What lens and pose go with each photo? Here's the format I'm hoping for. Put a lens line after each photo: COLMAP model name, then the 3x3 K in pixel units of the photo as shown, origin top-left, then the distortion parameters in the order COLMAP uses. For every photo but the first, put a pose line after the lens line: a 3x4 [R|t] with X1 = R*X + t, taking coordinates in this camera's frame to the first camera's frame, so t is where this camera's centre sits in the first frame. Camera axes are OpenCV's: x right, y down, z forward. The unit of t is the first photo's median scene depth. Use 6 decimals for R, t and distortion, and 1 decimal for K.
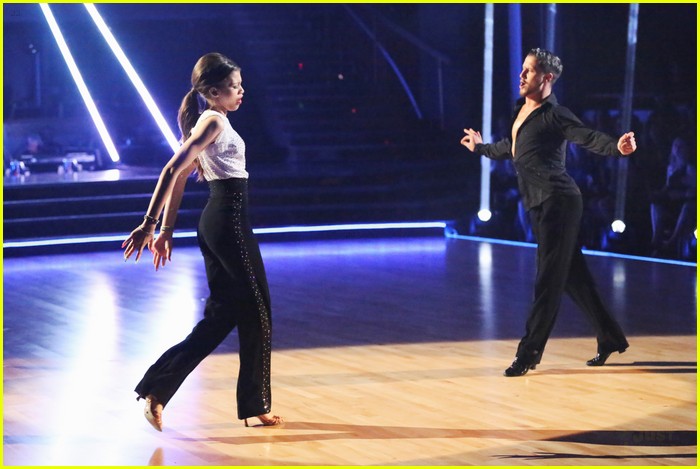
lens RADIAL K [[1411.1, 0, 350.0], [0, 1411.1, 234.5], [0, 0, 1]] dist [-0.160210, 0.390535]
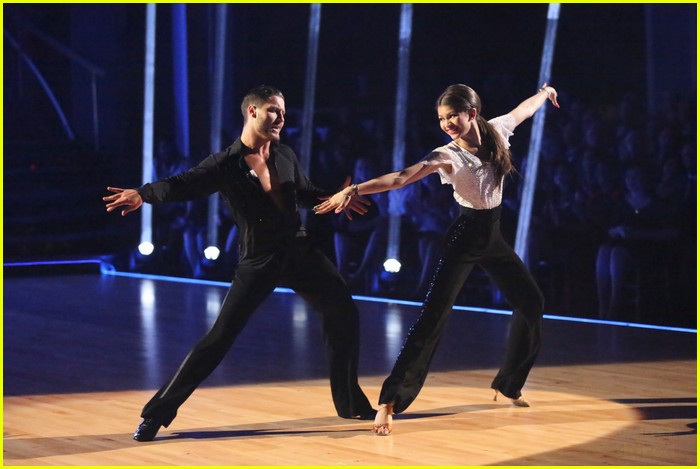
lens RADIAL K [[1790.1, 0, 350.0], [0, 1790.1, 234.5], [0, 0, 1]] dist [-0.226946, -0.325606]
pose [[0.978211, -0.010112, 0.207367, -0.010275], [0.012257, 0.999884, -0.009064, -0.010666], [-0.207252, 0.011408, 0.978221, -0.109035]]
